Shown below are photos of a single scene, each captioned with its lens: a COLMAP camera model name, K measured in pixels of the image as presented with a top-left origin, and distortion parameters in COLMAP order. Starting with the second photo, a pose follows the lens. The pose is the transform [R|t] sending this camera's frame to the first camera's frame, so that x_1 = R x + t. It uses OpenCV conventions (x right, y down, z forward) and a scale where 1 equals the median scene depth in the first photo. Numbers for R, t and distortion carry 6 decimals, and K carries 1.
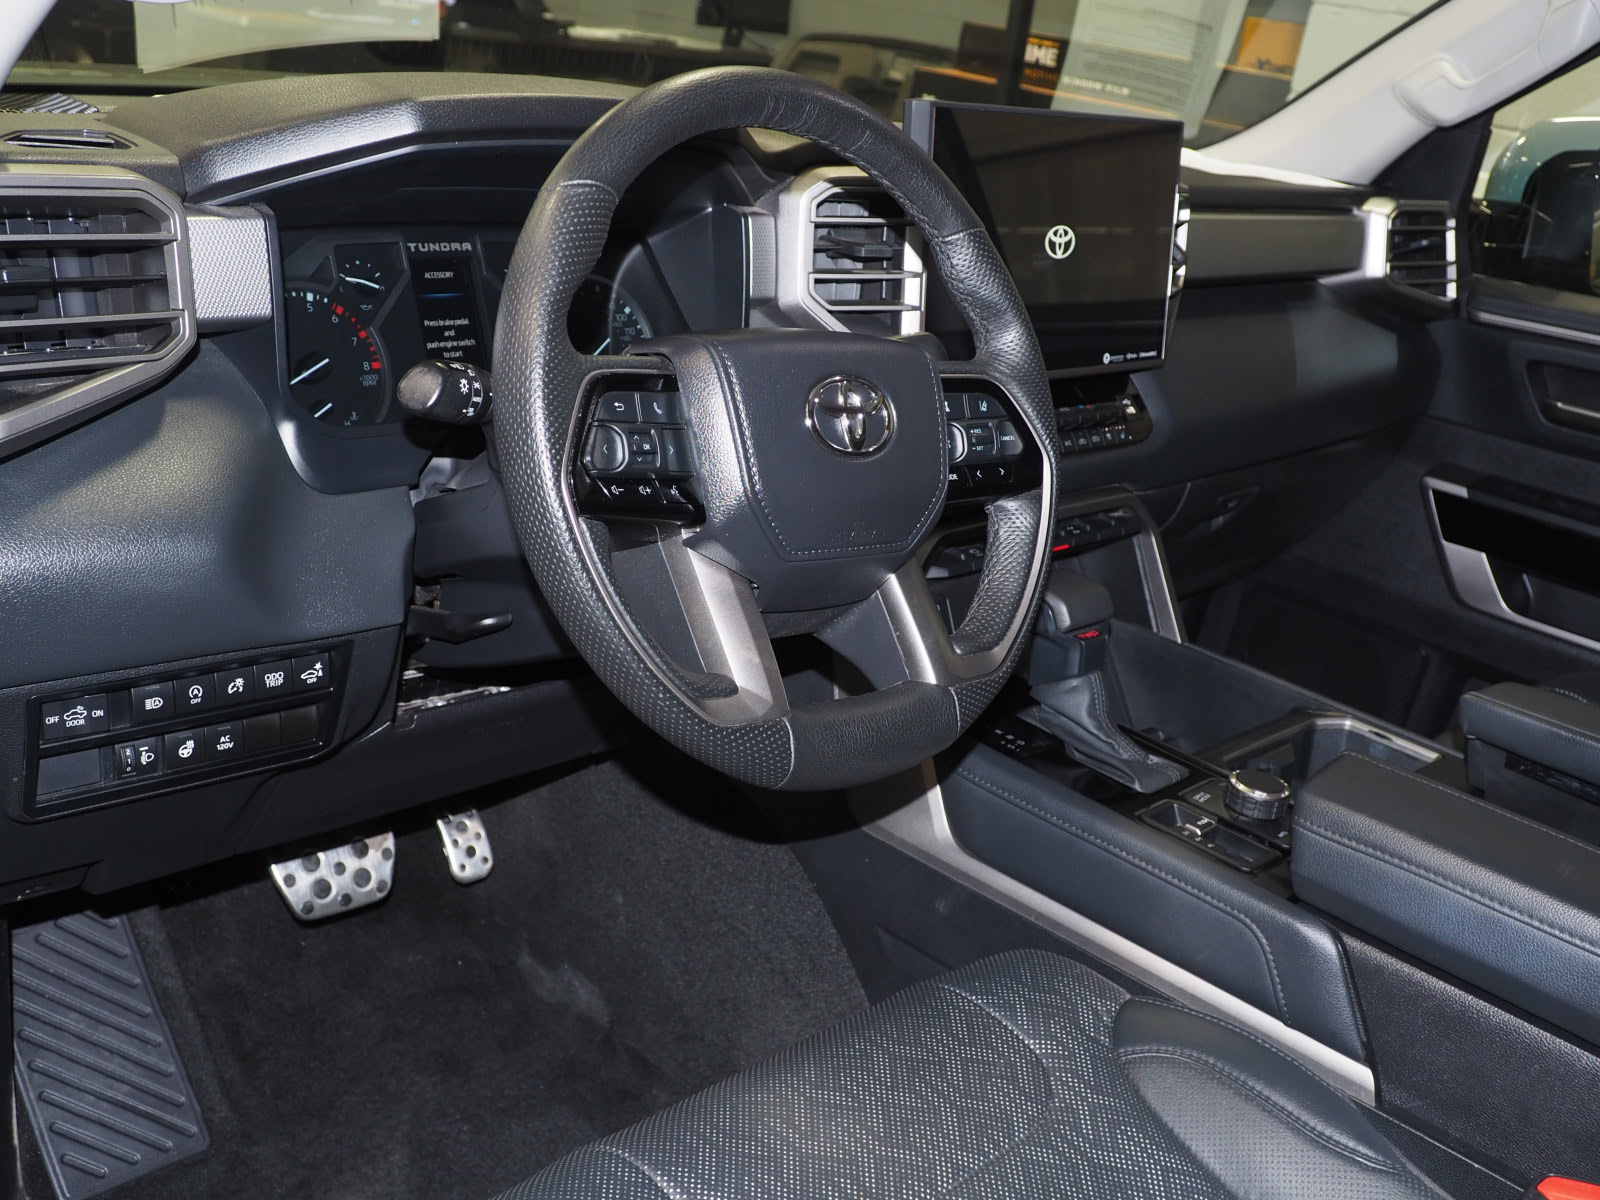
lens RADIAL K [[1506.5, 0, 800.0], [0, 1506.5, 600.0], [0, 0, 1]] dist [-0.001254, 0.000580]
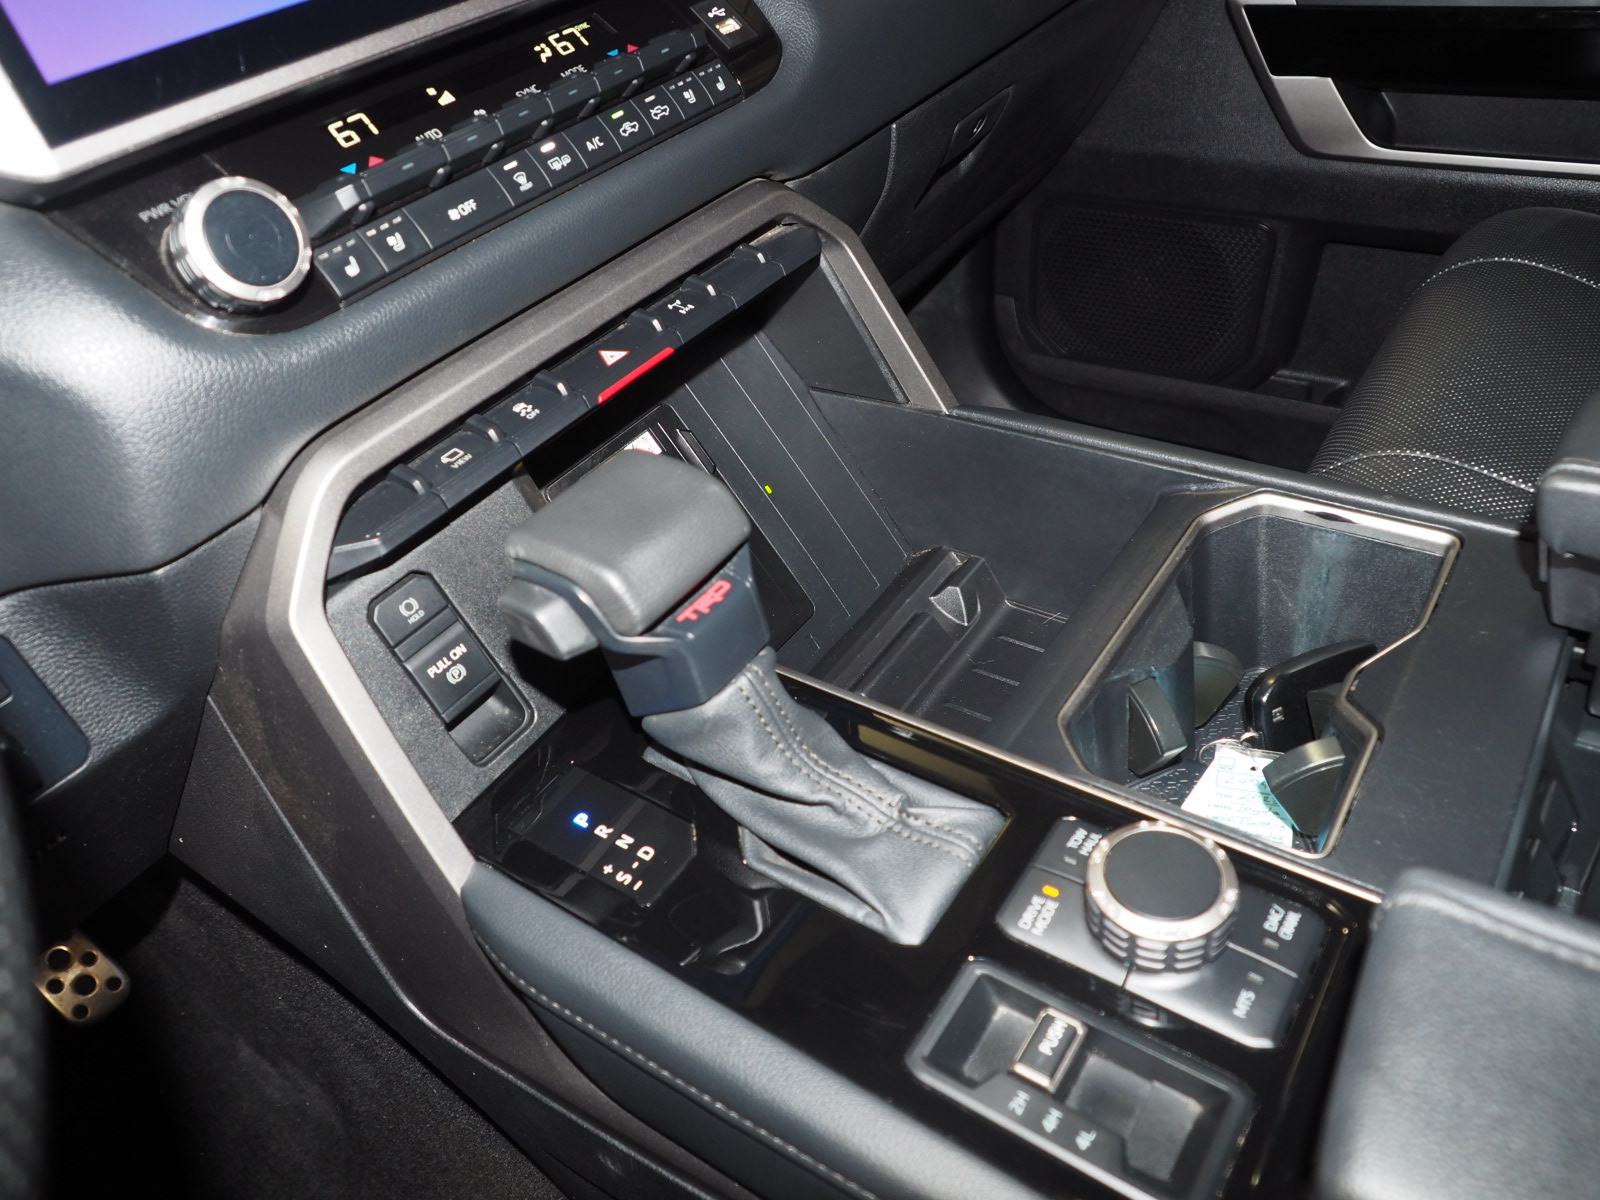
lens RADIAL K [[1128.4, 0, 800.0], [0, 1128.4, 600.0], [0, 0, 1]] dist [-0.032199, -0.003780]
pose [[0.949039, -0.314550, -0.019557, 0.179510], [0.305648, 0.903501, 0.300442, -0.053925], [-0.076834, -0.291109, 0.953600, 0.550112]]
